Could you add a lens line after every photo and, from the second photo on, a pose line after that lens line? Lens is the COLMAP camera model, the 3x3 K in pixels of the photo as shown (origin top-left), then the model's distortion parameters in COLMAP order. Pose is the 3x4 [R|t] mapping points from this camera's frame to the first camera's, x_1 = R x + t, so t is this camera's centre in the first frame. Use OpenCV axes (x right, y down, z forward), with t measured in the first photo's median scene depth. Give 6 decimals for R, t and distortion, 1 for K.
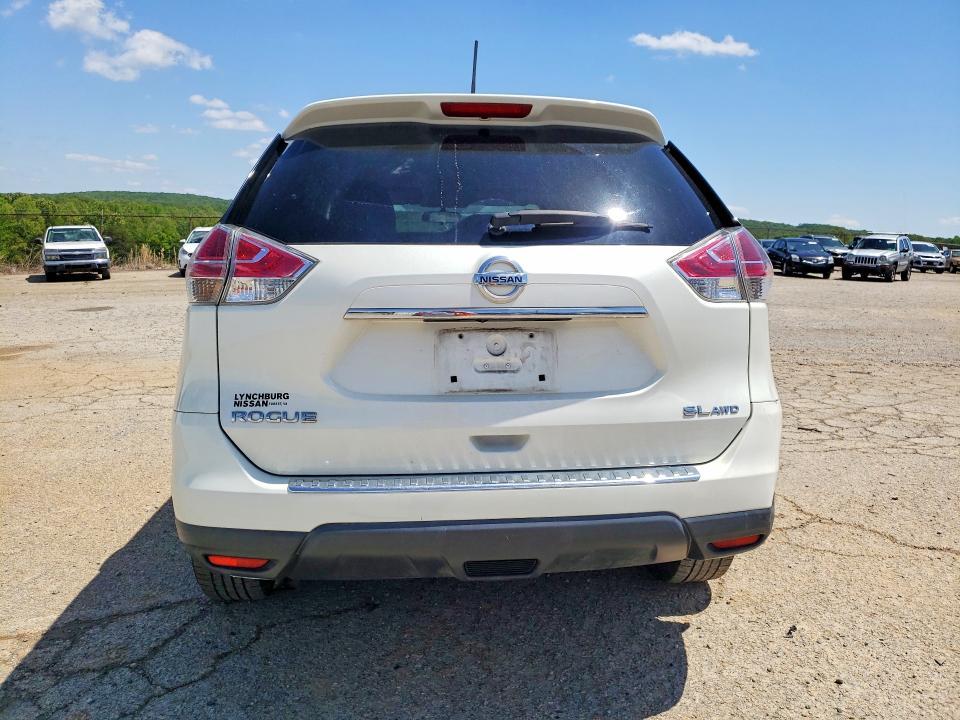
lens RADIAL K [[767.3, 0, 487.7], [0, 767.3, 360.8], [0, 0, 1]] dist [0.041826, -0.048867]
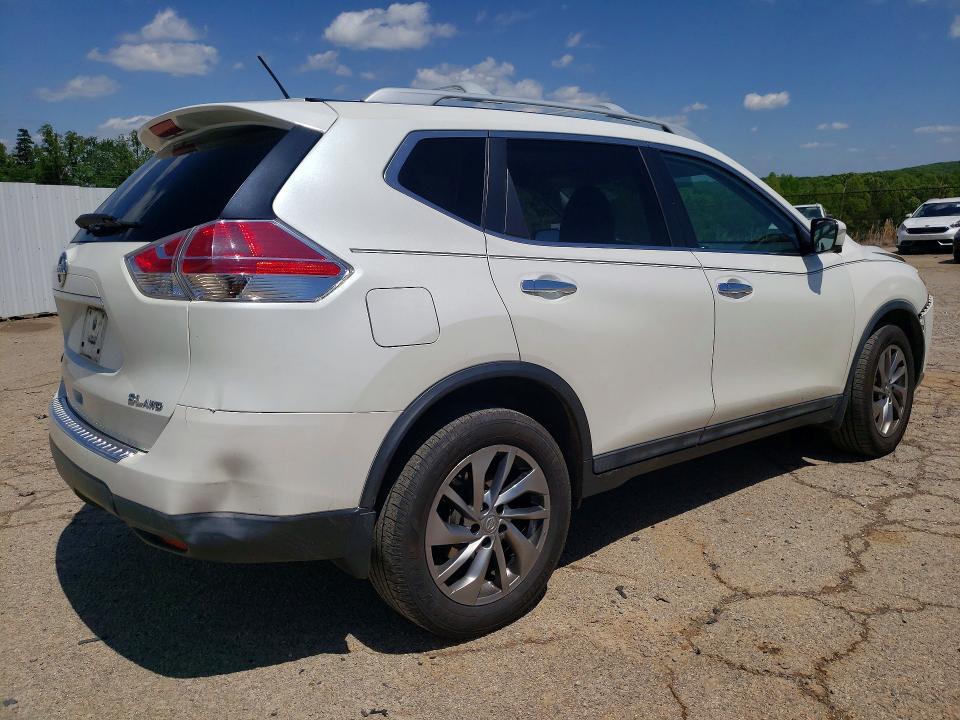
lens RADIAL K [[767.3, 0, 487.8], [0, 767.3, 364.0], [0, 0, 1]] dist [0.041826, -0.048867]
pose [[0.525096, 0.123131, -0.842089, 1.014483], [-0.093169, 0.991848, 0.086933, -0.086141], [0.845928, 0.032809, 0.532287, 0.610026]]
